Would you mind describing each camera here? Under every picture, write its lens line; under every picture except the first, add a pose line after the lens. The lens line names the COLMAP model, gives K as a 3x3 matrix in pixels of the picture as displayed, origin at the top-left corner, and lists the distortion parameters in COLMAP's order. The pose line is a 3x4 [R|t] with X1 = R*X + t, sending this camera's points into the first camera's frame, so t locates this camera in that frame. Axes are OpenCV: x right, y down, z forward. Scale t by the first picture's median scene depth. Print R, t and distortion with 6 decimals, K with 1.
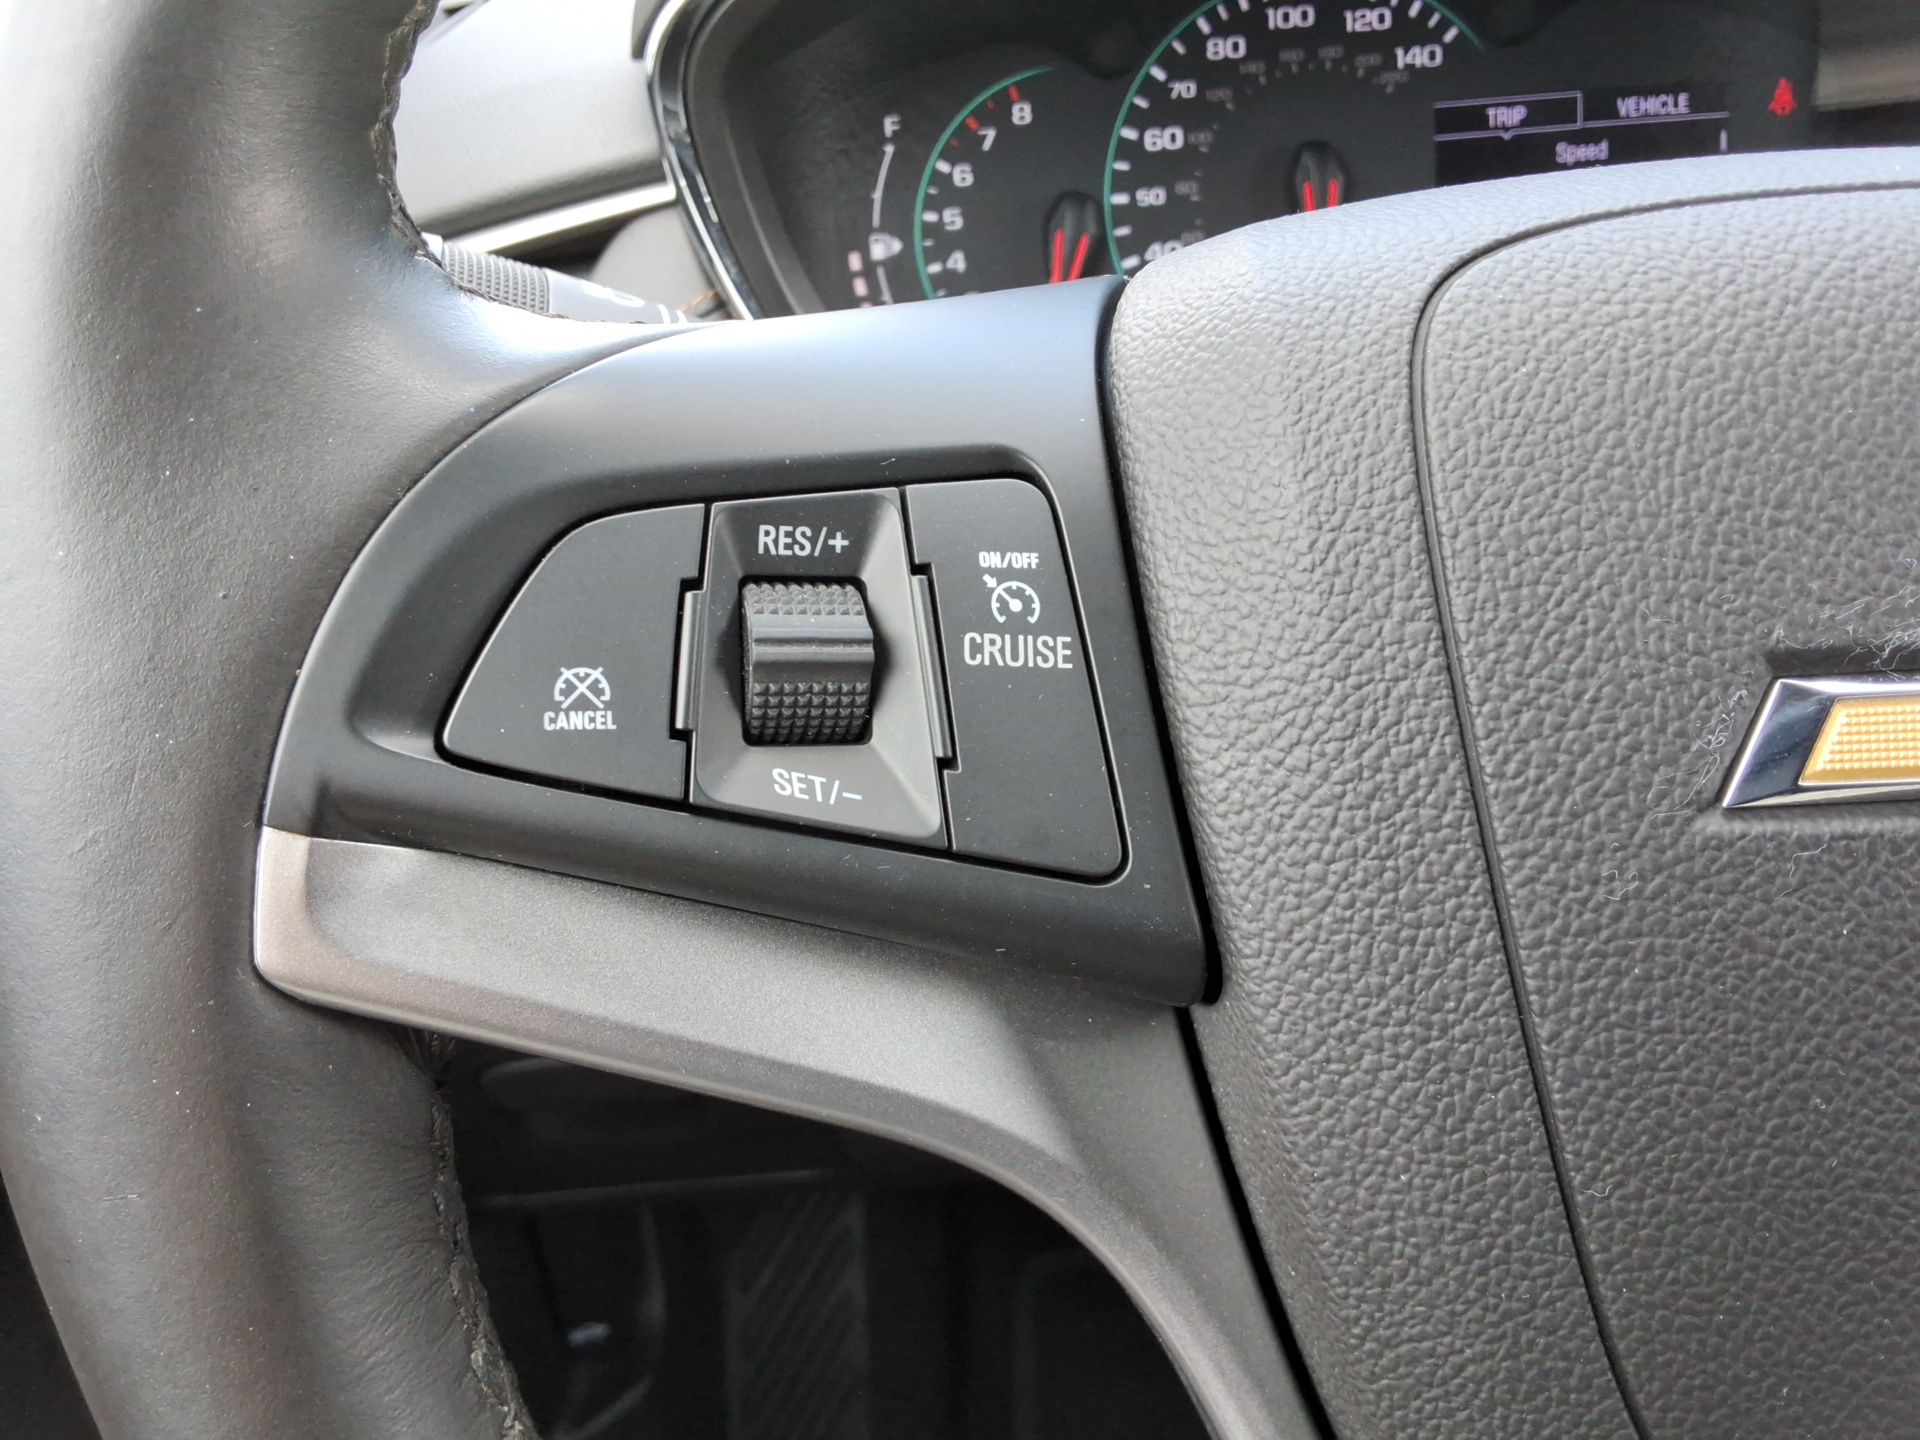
lens RADIAL K [[1543.9, 0, 971.9], [0, 1543.9, 707.0], [0, 0, 1]] dist [0.101794, -0.160196]
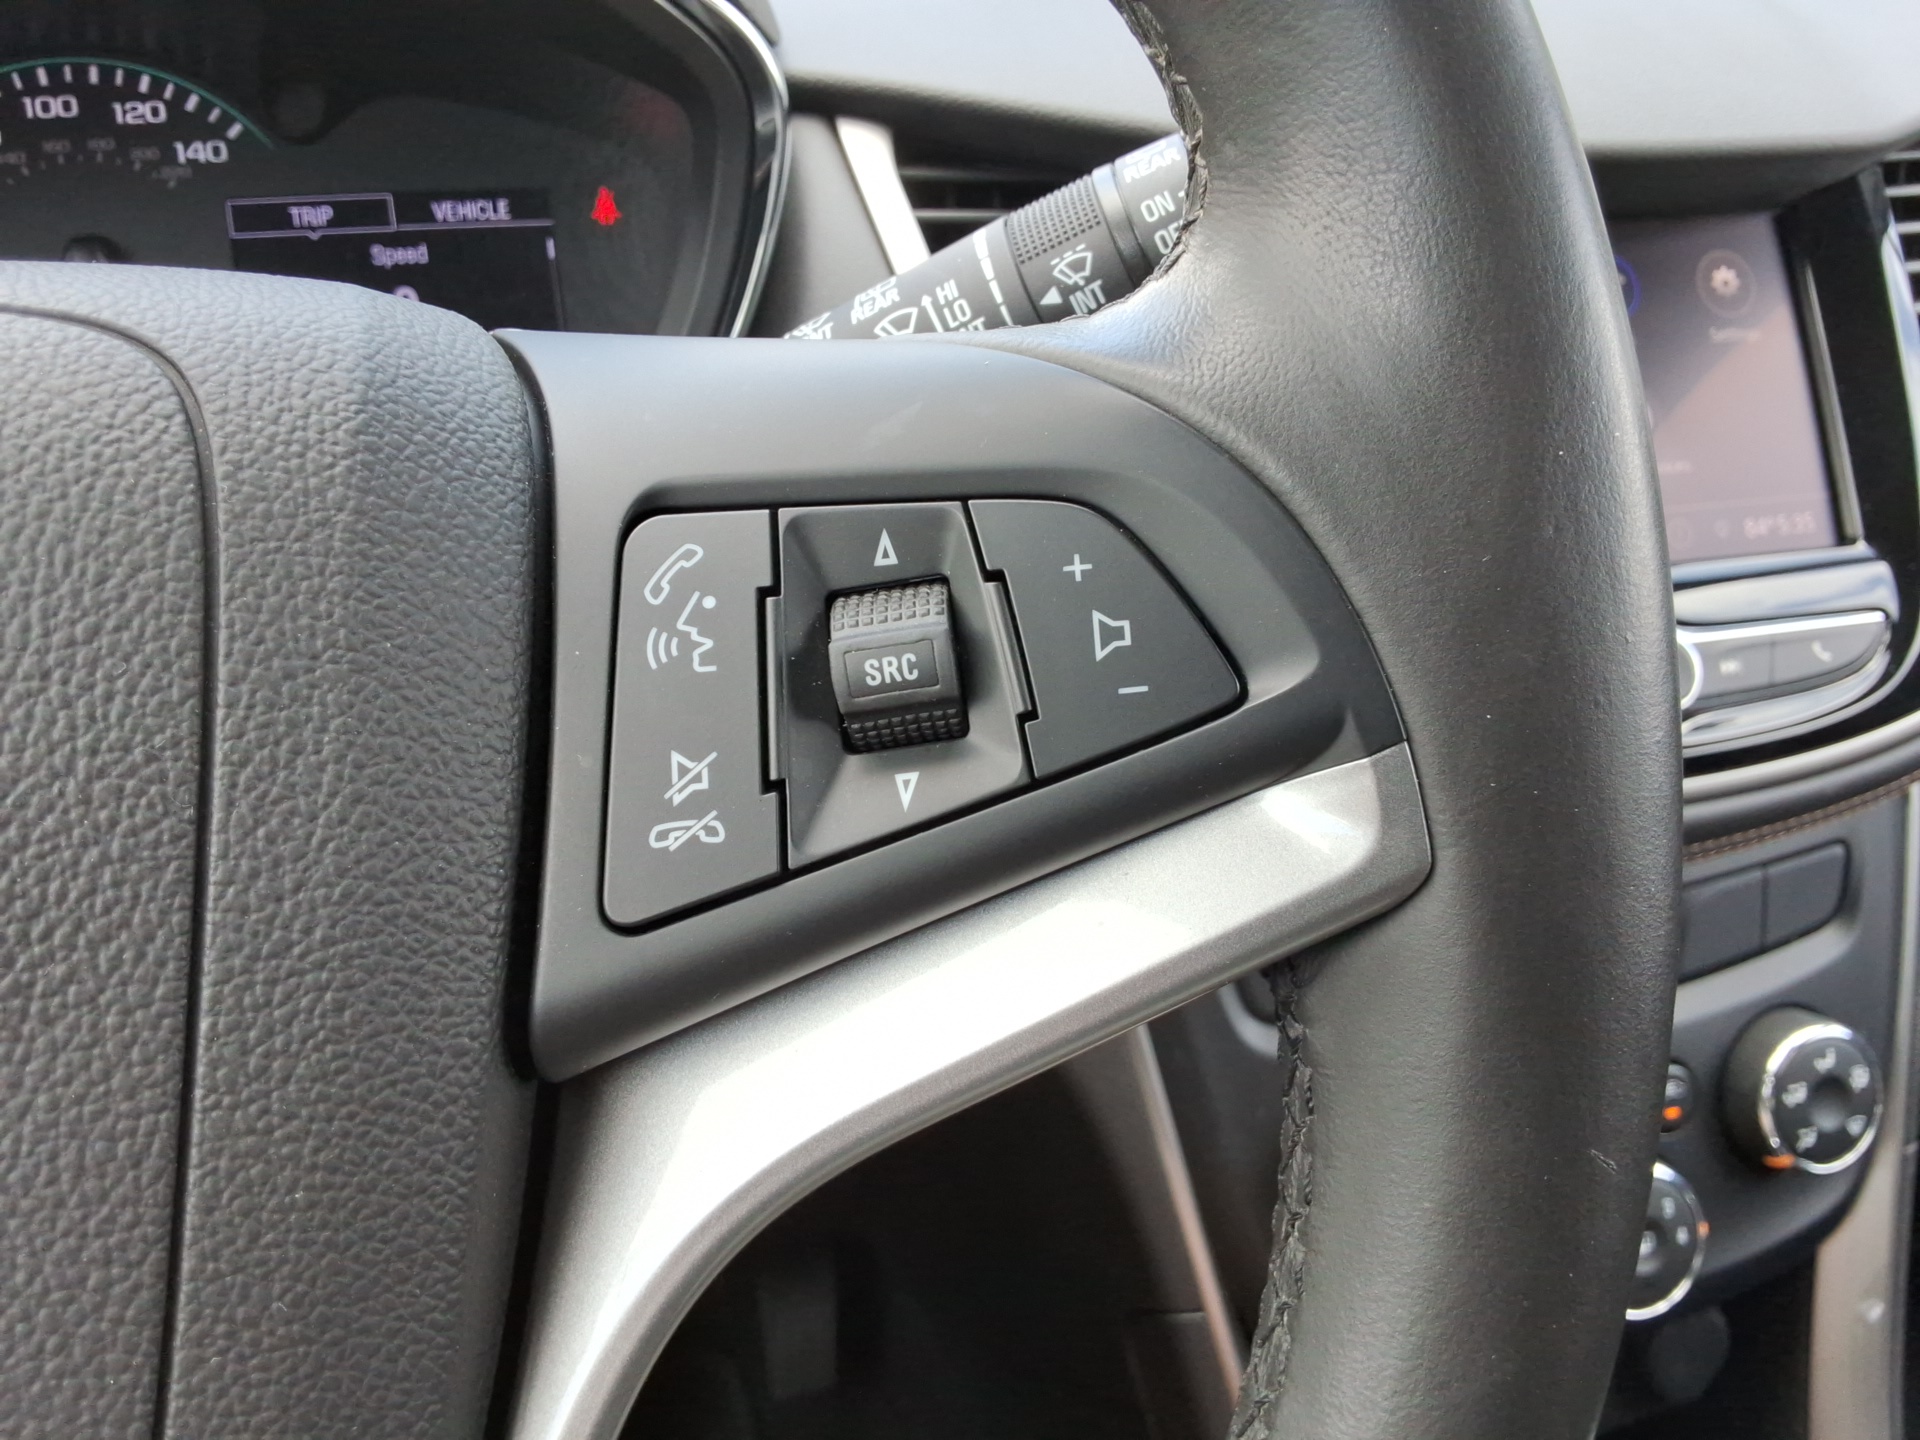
lens RADIAL K [[1585.0, 0, 958.3], [0, 1585.0, 676.0], [0, 0, 1]] dist [0.063434, -0.135771]
pose [[0.962848, -0.043153, 0.266572, 0.457045], [0.062047, 0.996092, -0.062862, -0.010282], [-0.262818, 0.077067, 0.961763, -0.023236]]
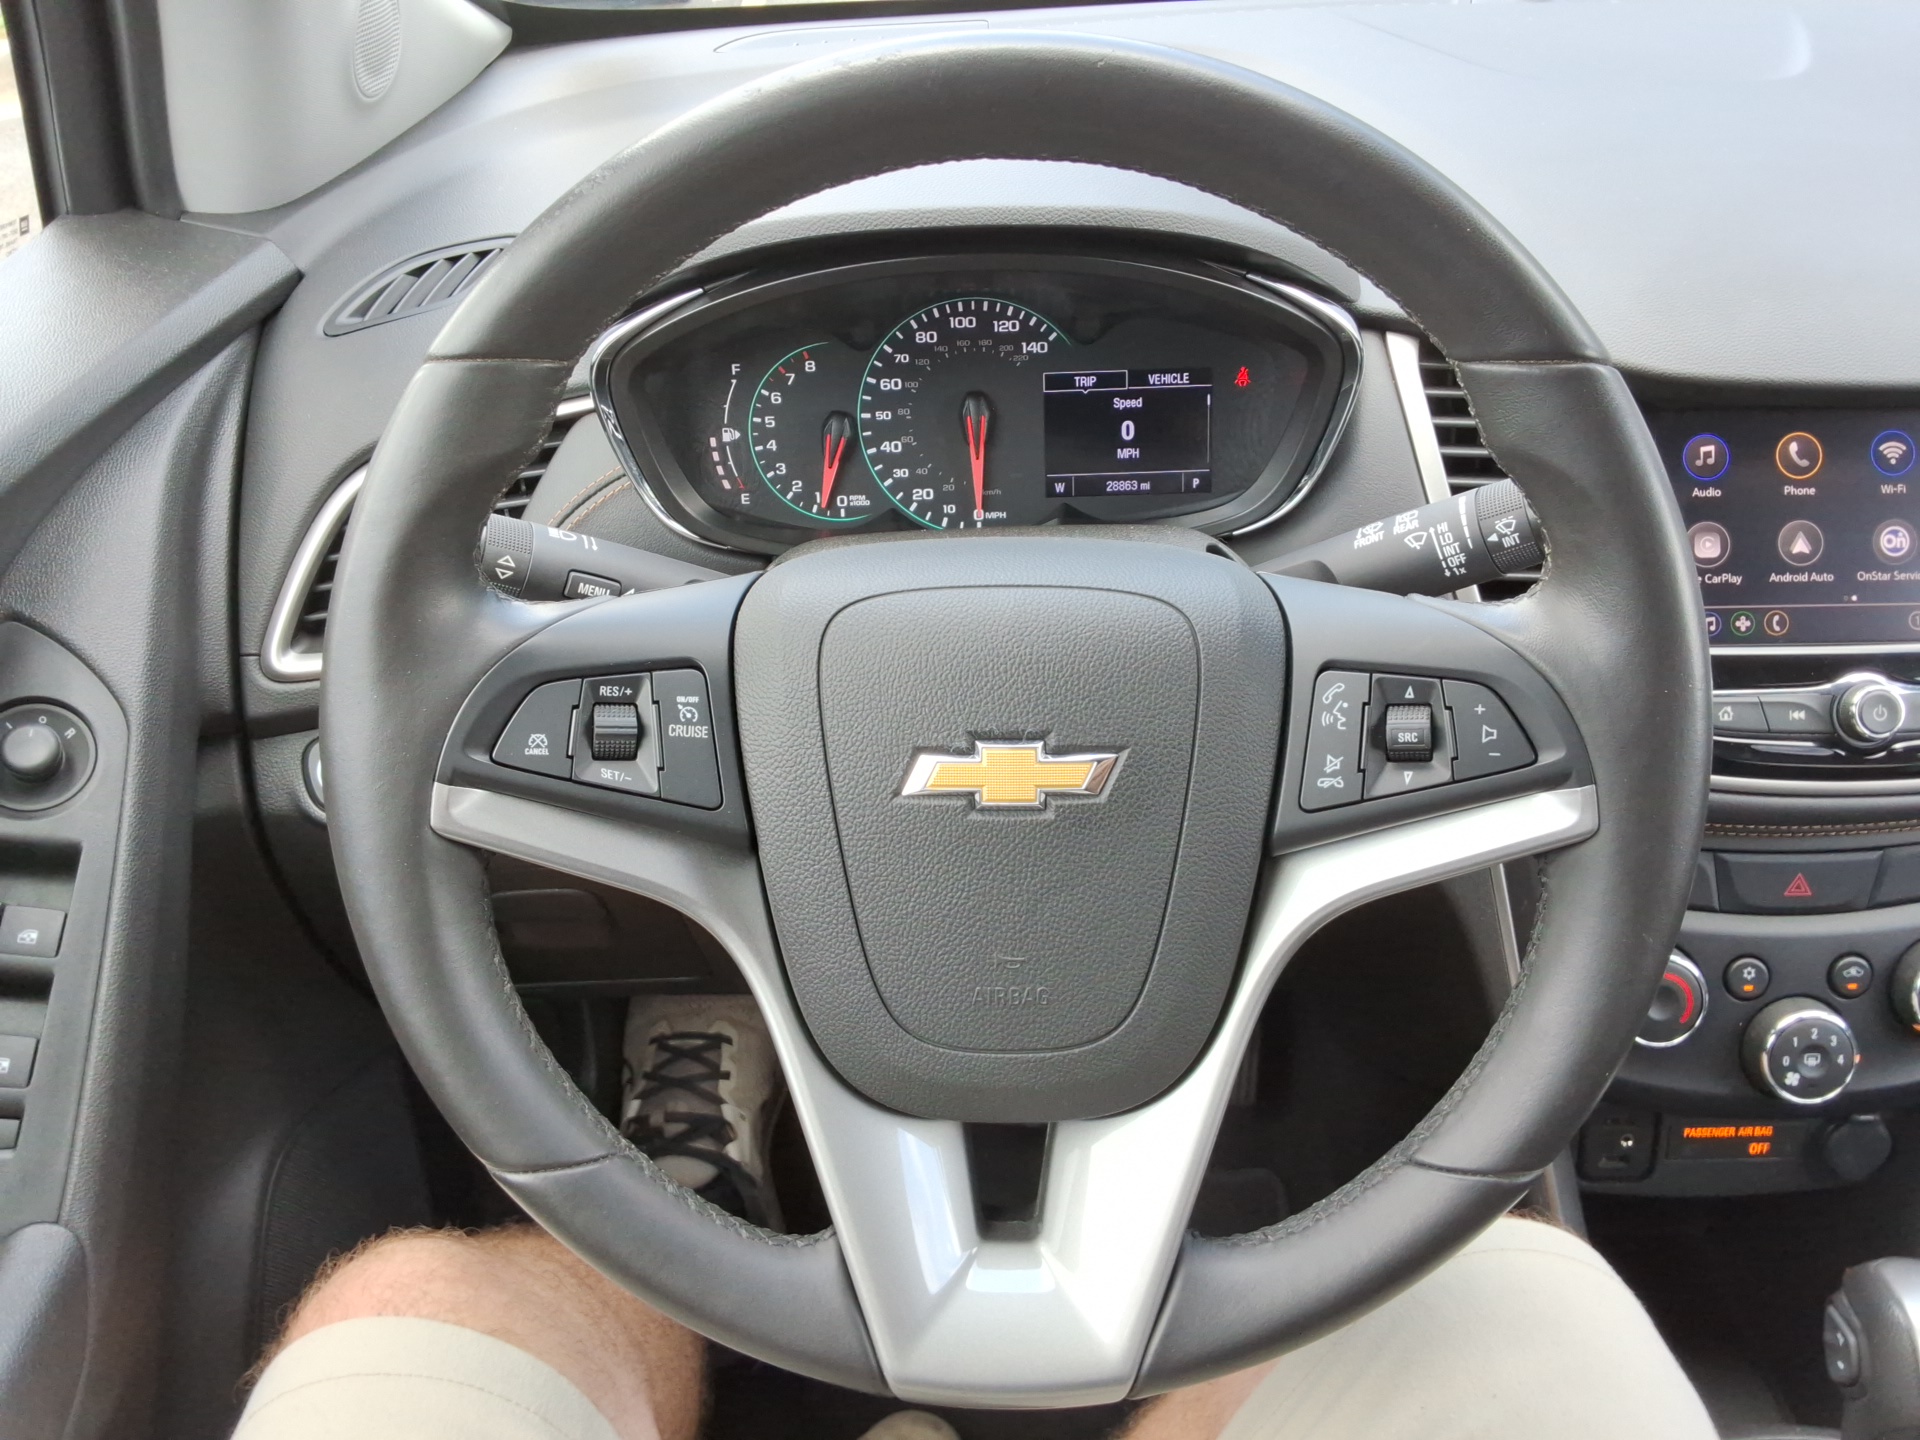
lens RADIAL K [[1557.1, 0, 968.2], [0, 1557.1, 675.3], [0, 0, 1]] dist [0.115172, -0.199717]
pose [[0.998831, 0.047027, 0.011163, 0.208537], [-0.047460, 0.997974, 0.042362, -0.117039], [-0.009148, -0.042843, 0.999040, -0.786010]]
